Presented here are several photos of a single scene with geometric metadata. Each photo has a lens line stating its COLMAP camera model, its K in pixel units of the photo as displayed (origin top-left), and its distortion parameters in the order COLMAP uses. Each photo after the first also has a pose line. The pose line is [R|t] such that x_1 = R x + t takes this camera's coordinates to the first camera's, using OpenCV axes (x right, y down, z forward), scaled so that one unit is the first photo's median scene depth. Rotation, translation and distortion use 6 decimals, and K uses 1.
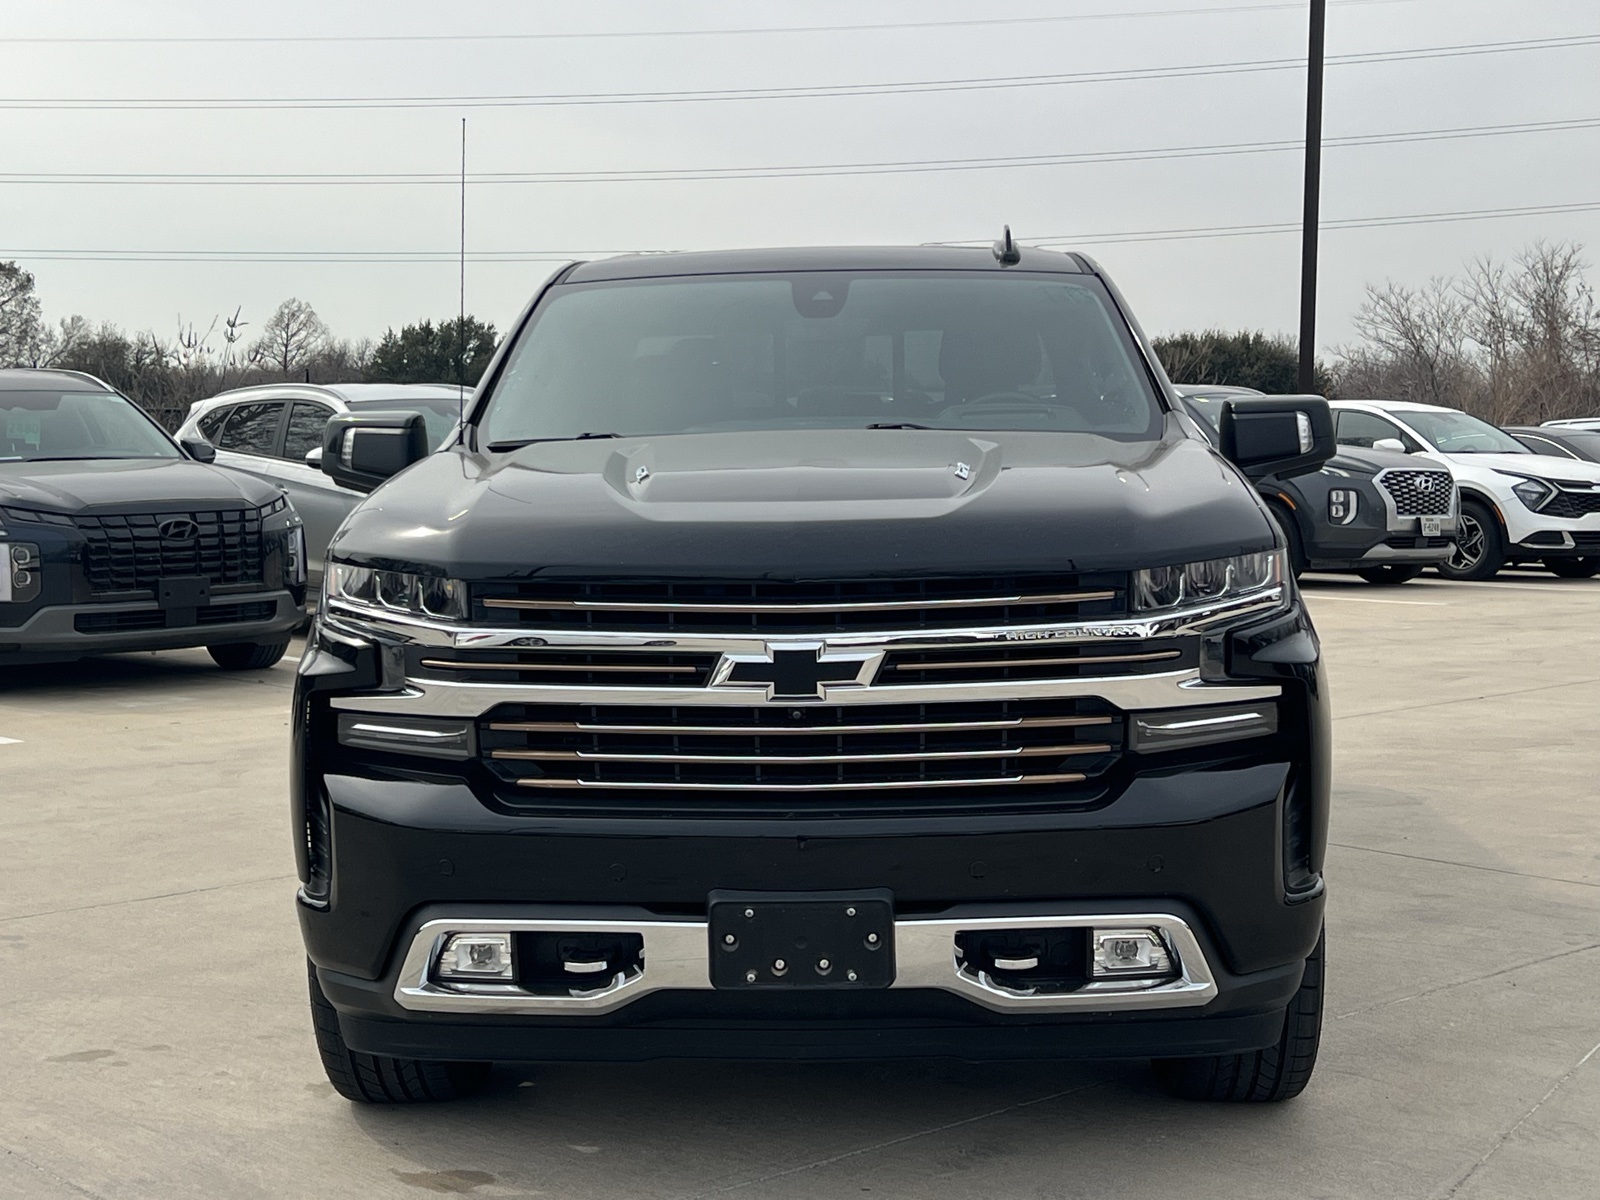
lens RADIAL K [[2422.3, 0, 804.9], [0, 2422.3, 609.0], [0, 0, 1]] dist [0.242057, -0.864195]
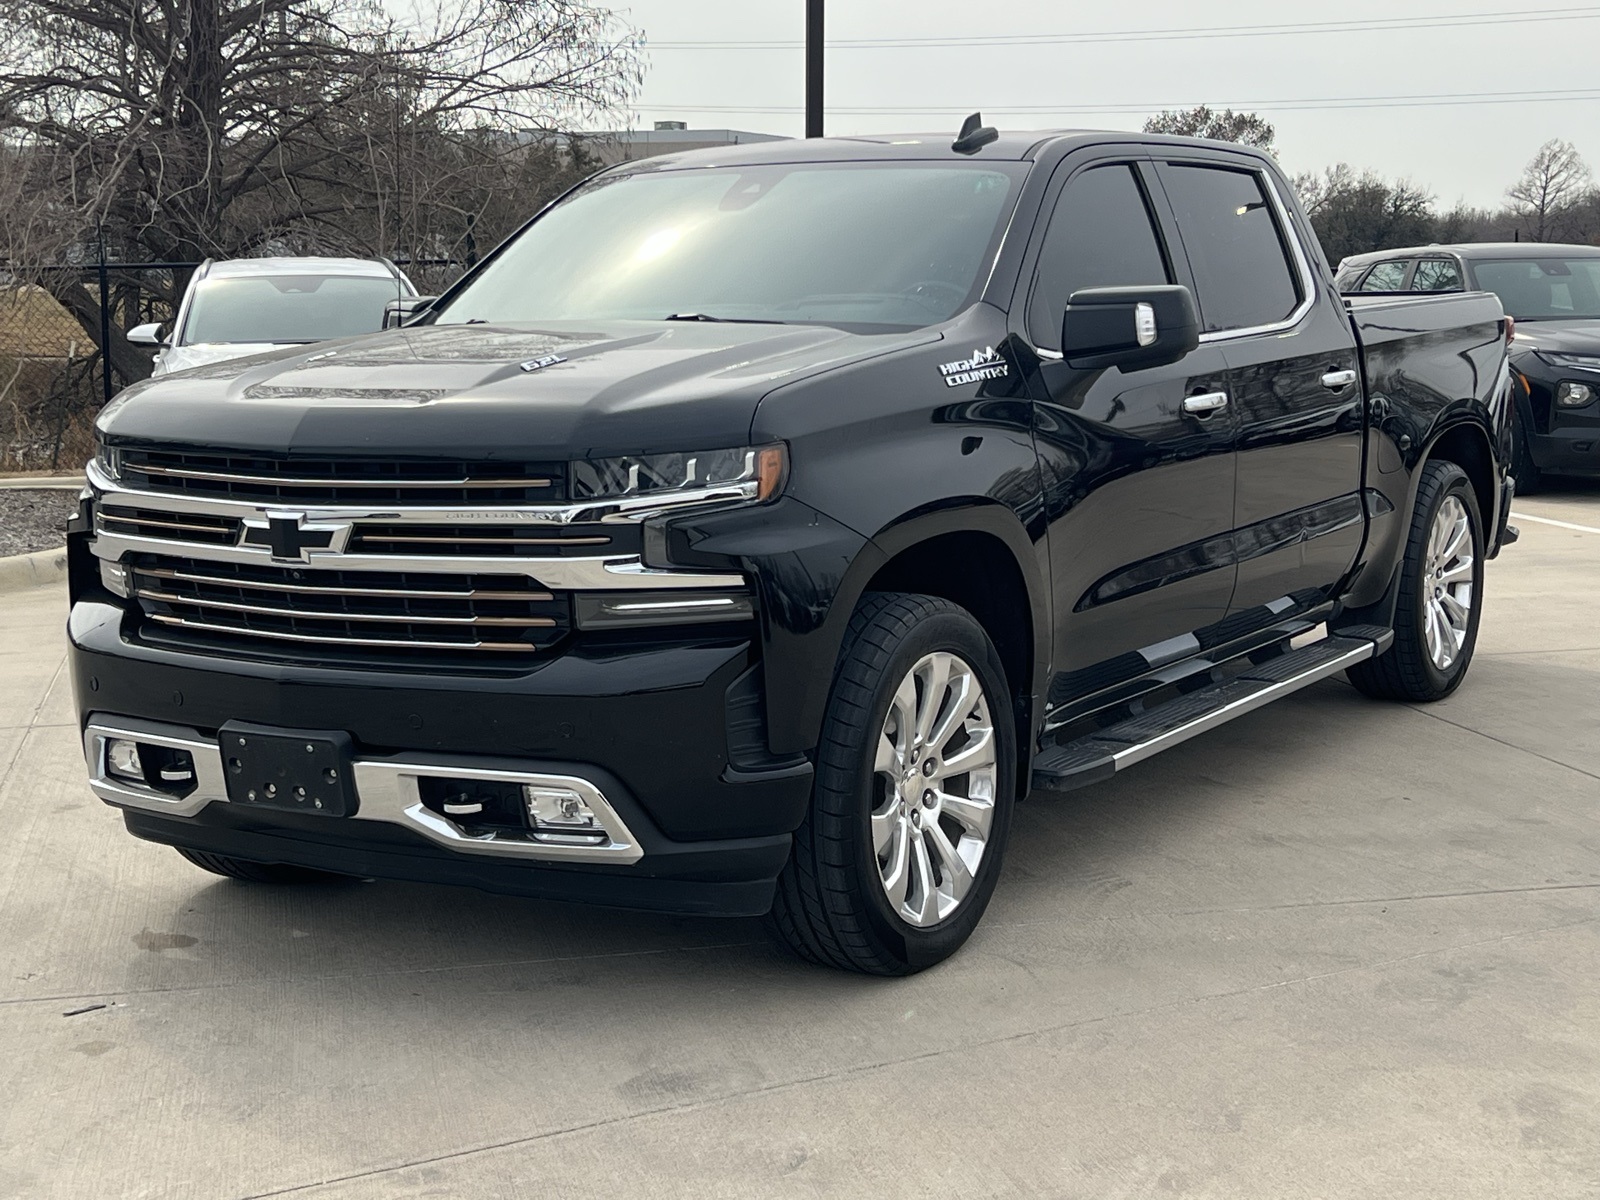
lens RADIAL K [[2422.3, 0, 804.9], [0, 2422.3, 609.0], [0, 0, 1]] dist [0.242057, -0.864195]
pose [[0.877973, 0.065686, -0.474181, 0.673407], [-0.036391, 0.996833, 0.070706, -0.027440], [0.477324, -0.044822, 0.877583, 0.089392]]
